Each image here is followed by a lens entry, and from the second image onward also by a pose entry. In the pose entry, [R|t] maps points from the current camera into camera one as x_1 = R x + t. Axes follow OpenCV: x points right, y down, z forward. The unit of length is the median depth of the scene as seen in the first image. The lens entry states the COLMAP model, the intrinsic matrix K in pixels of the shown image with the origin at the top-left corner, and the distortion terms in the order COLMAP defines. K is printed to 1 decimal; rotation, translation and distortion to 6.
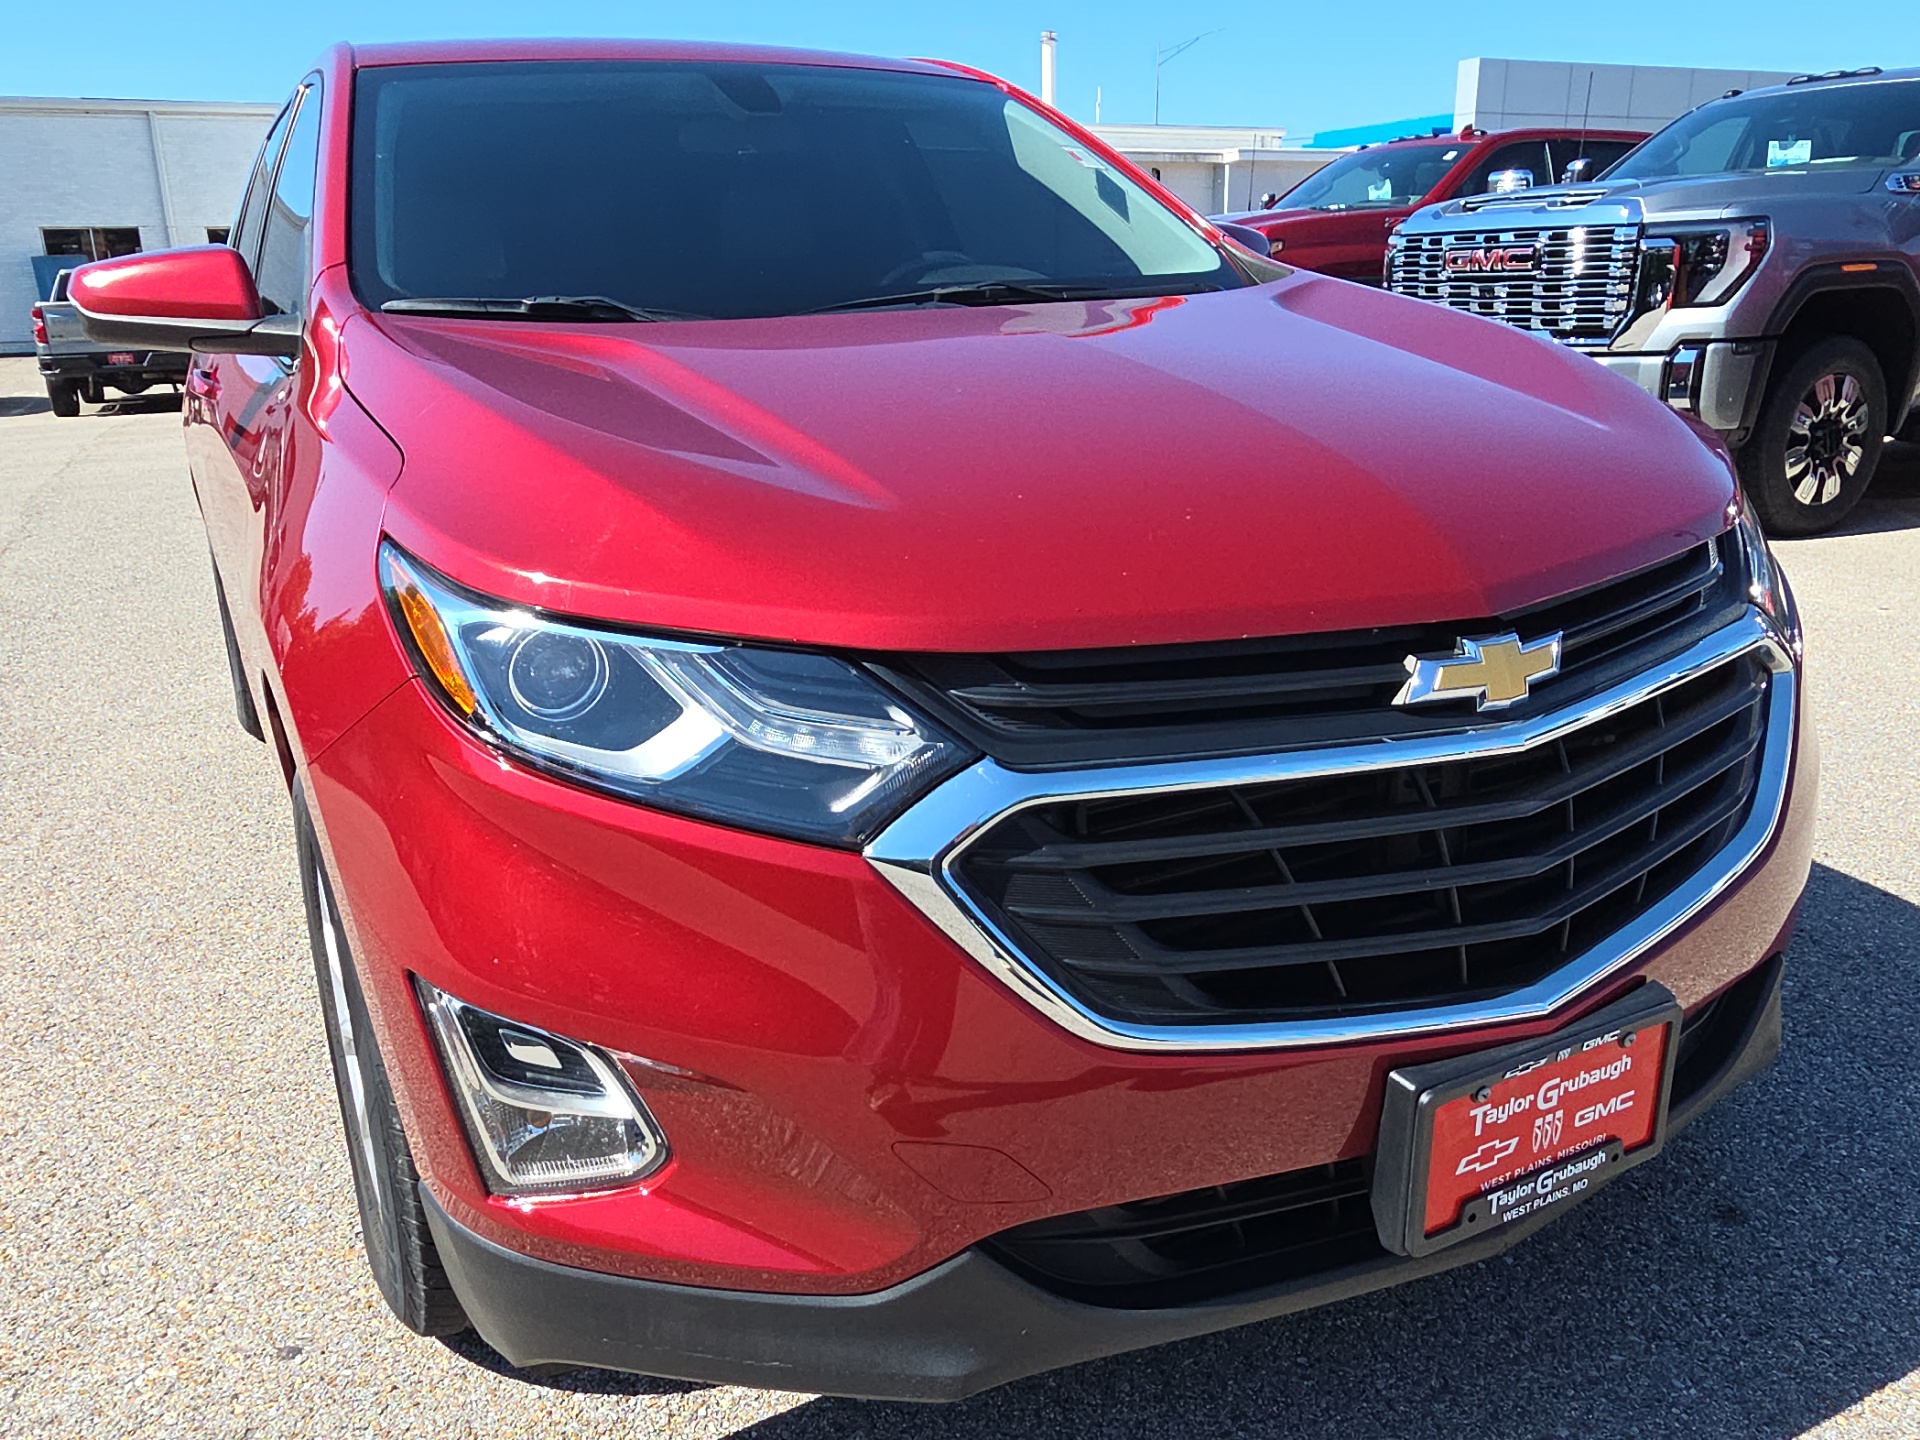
lens RADIAL K [[1490.9, 0, 948.3], [0, 1490.9, 729.6], [0, 0, 1]] dist [0.006574, -0.000343]
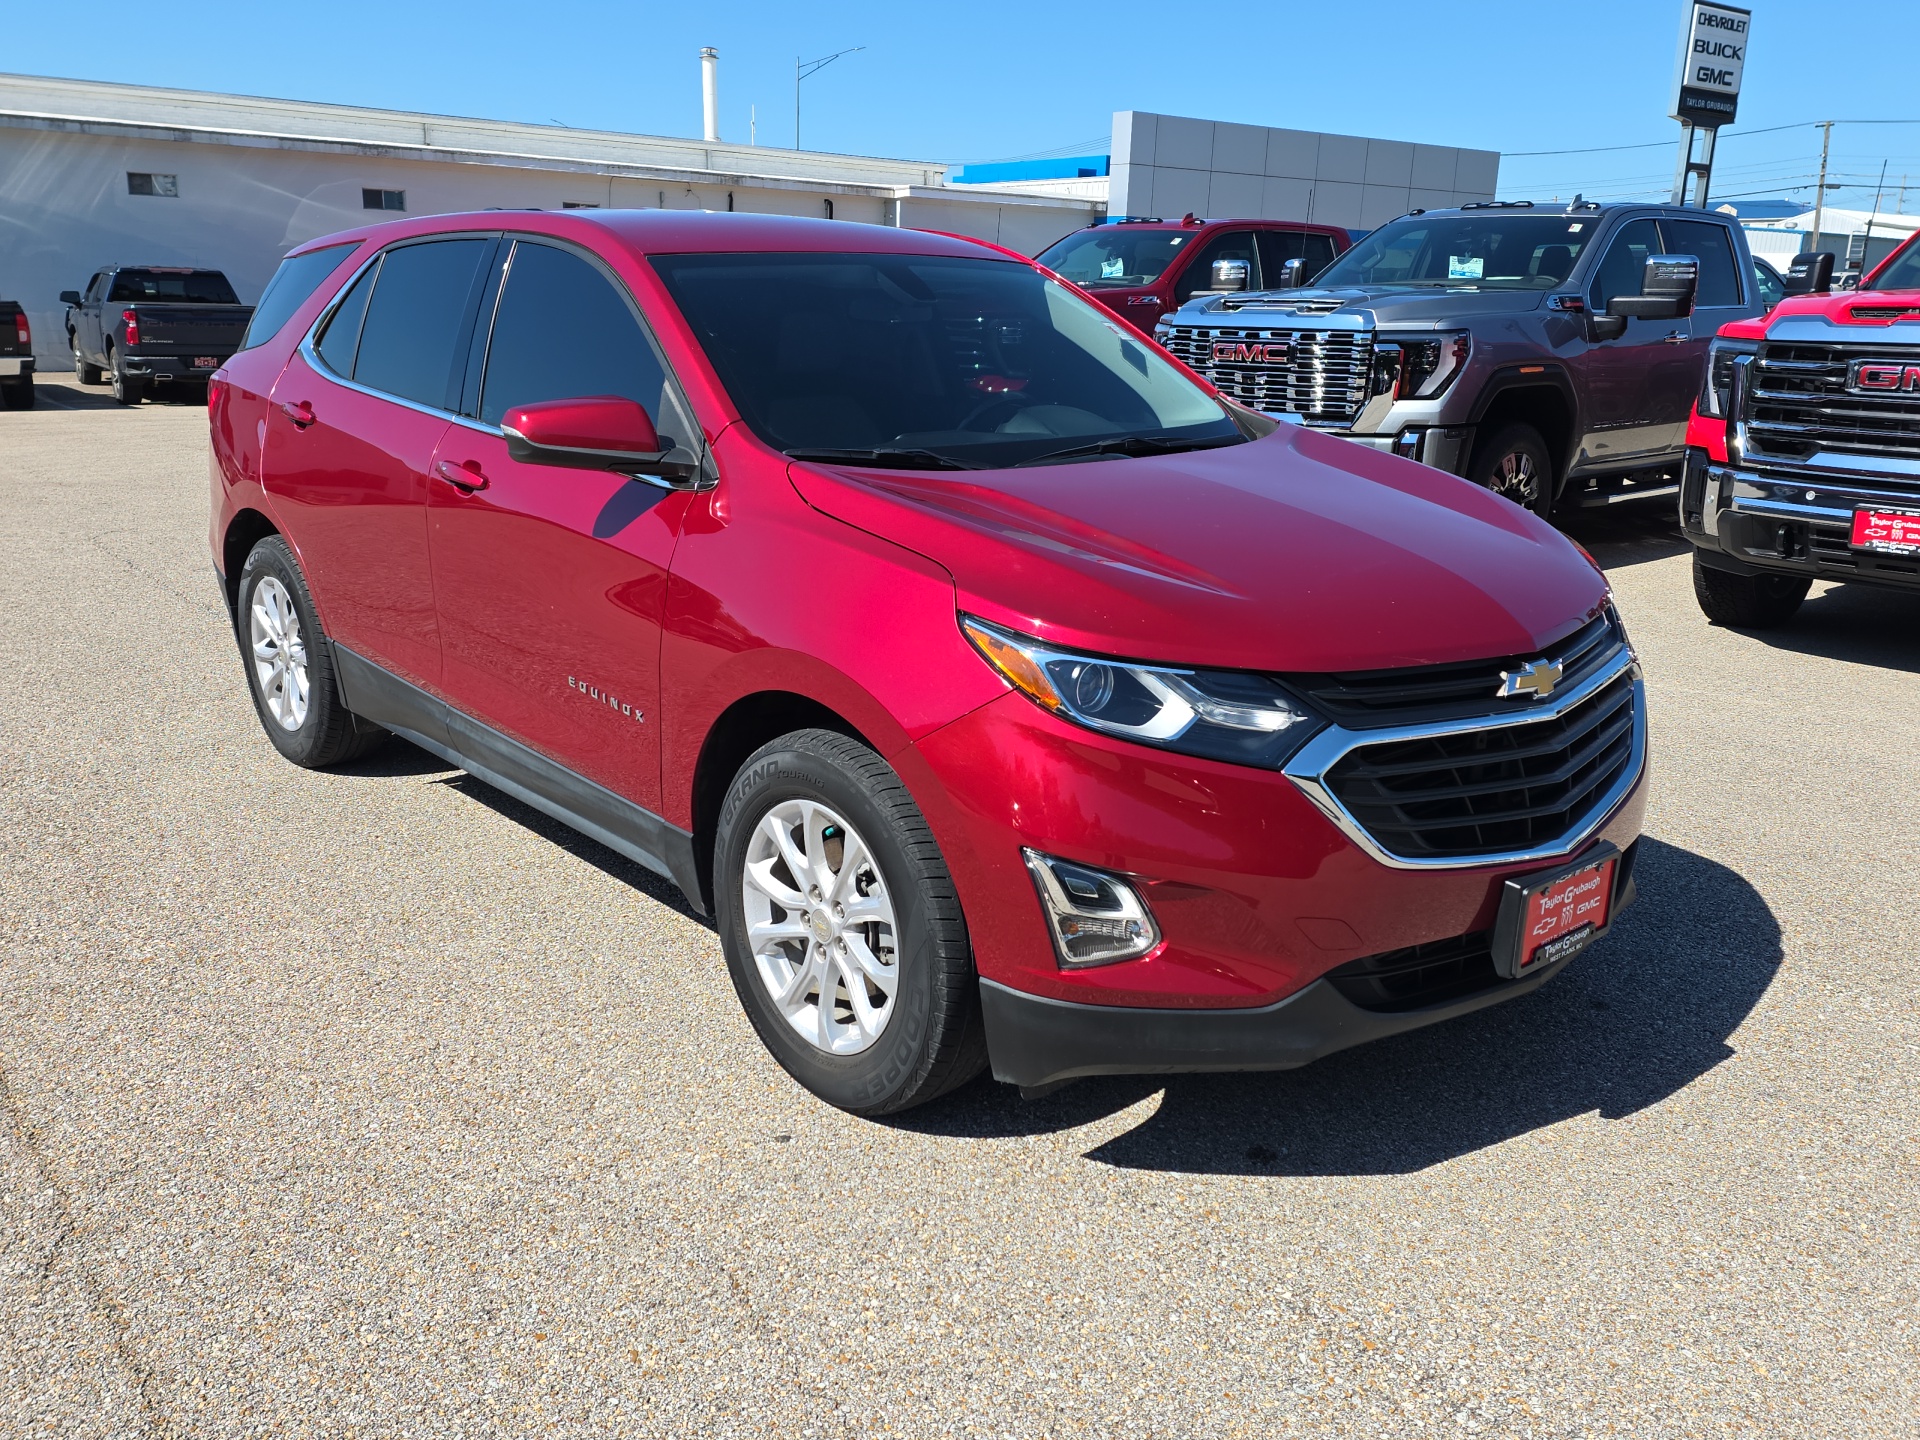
lens RADIAL K [[1593.0, 0, 951.0], [0, 1593.0, 709.1], [0, 0, 1]] dist [0.088956, -0.086051]
pose [[0.971340, -0.017565, 0.237046, -0.860272], [0.027034, 0.998959, -0.036753, 0.055871], [-0.236154, 0.042108, 0.970803, -0.849959]]
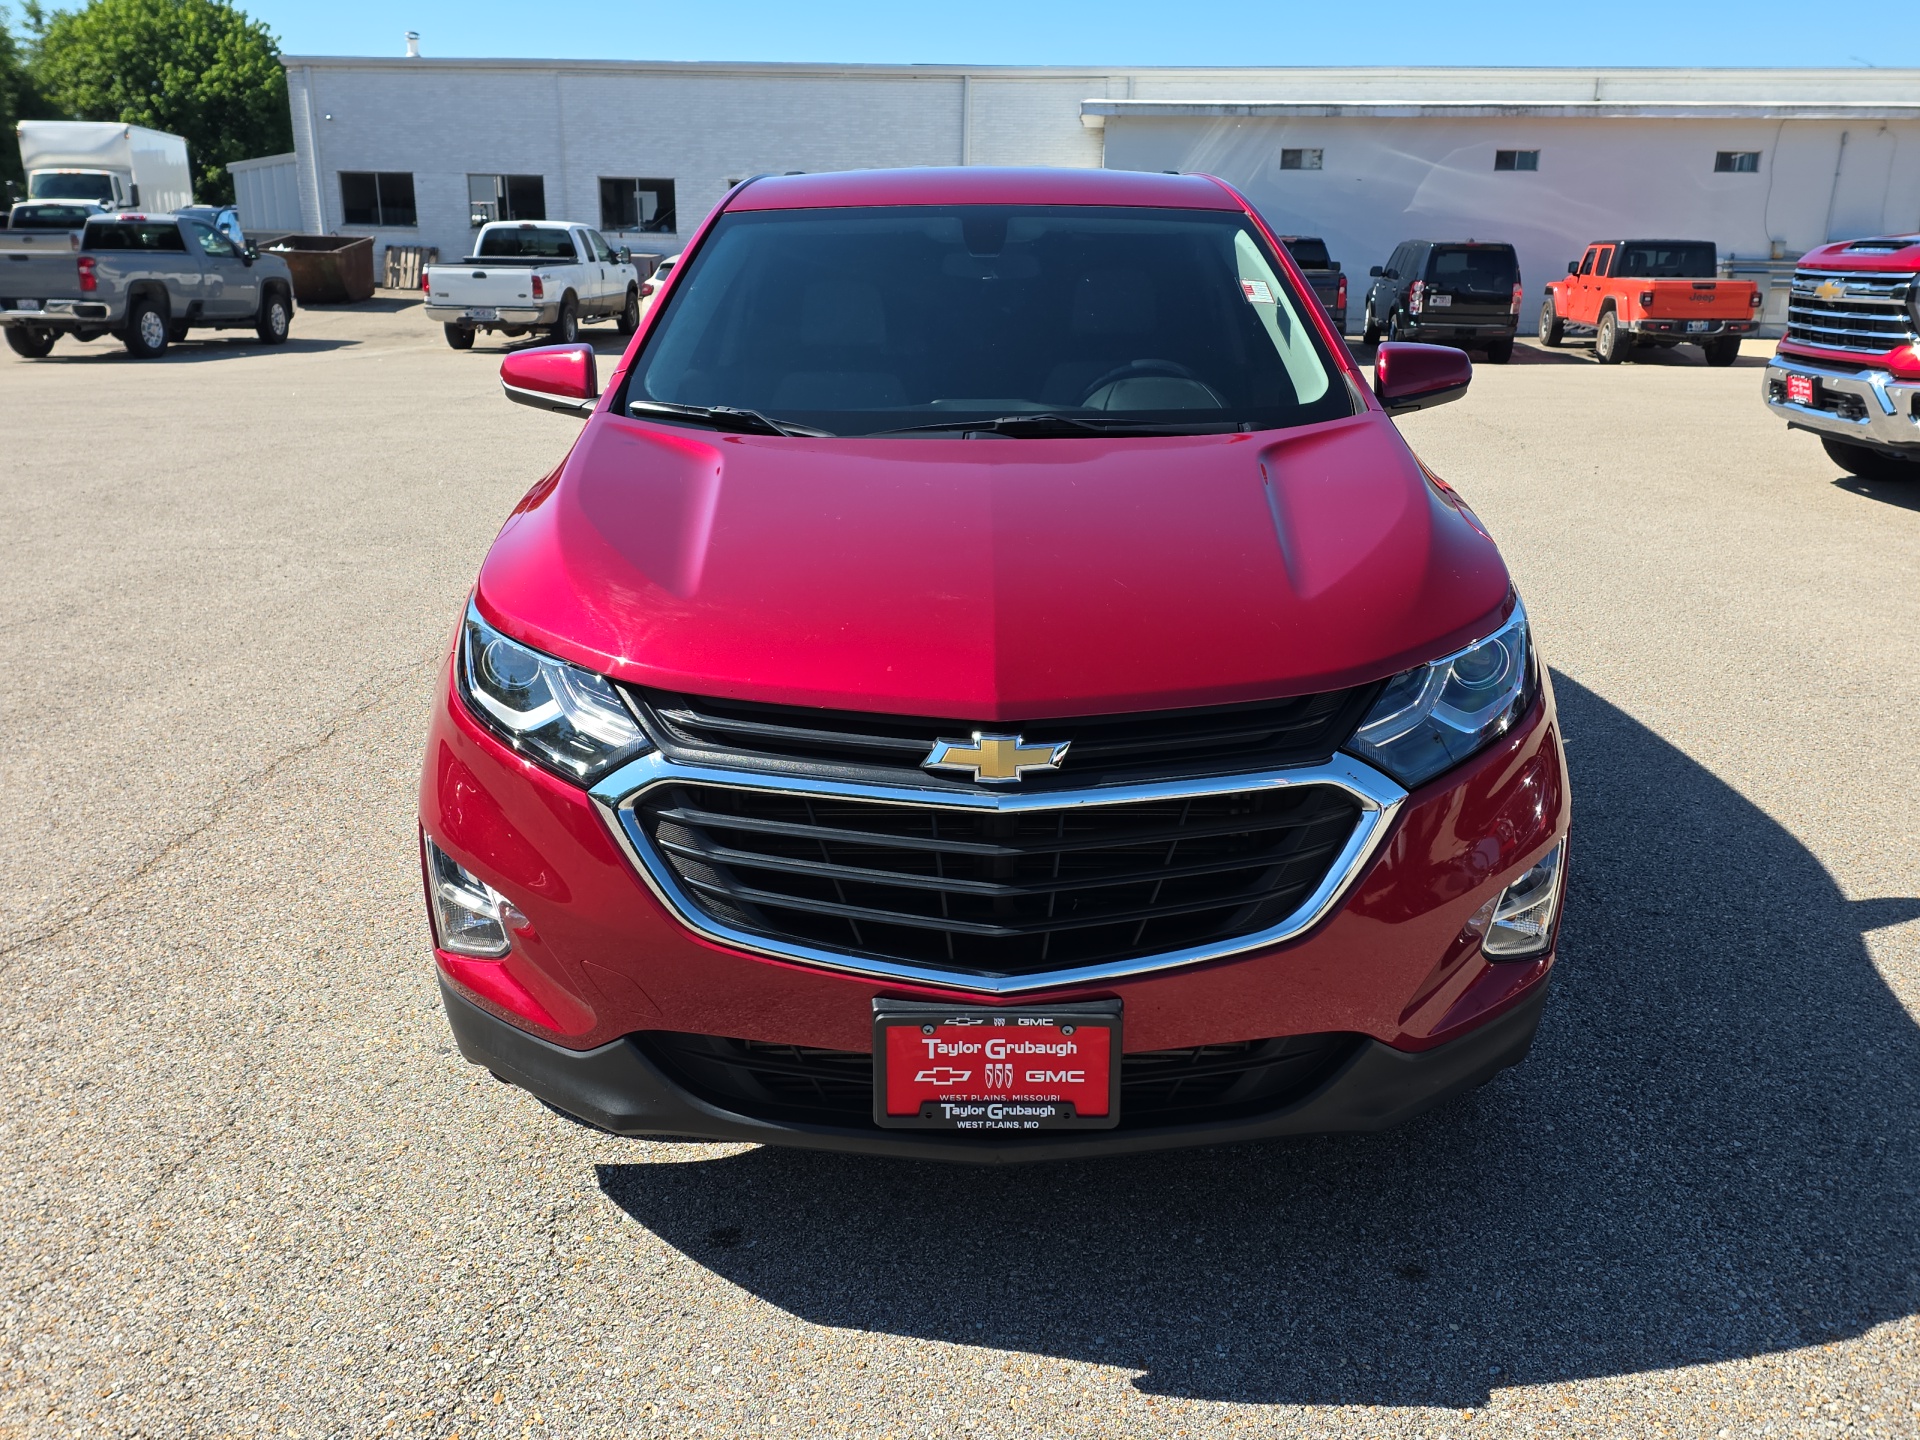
lens RADIAL K [[1593.0, 0, 951.0], [0, 1593.0, 709.1], [0, 0, 1]] dist [0.088956, -0.086051]
pose [[0.881196, 0.166431, -0.442487, 0.978781], [-0.168360, 0.985095, 0.035237, -0.129306], [0.441757, 0.043447, 0.896082, -0.431089]]
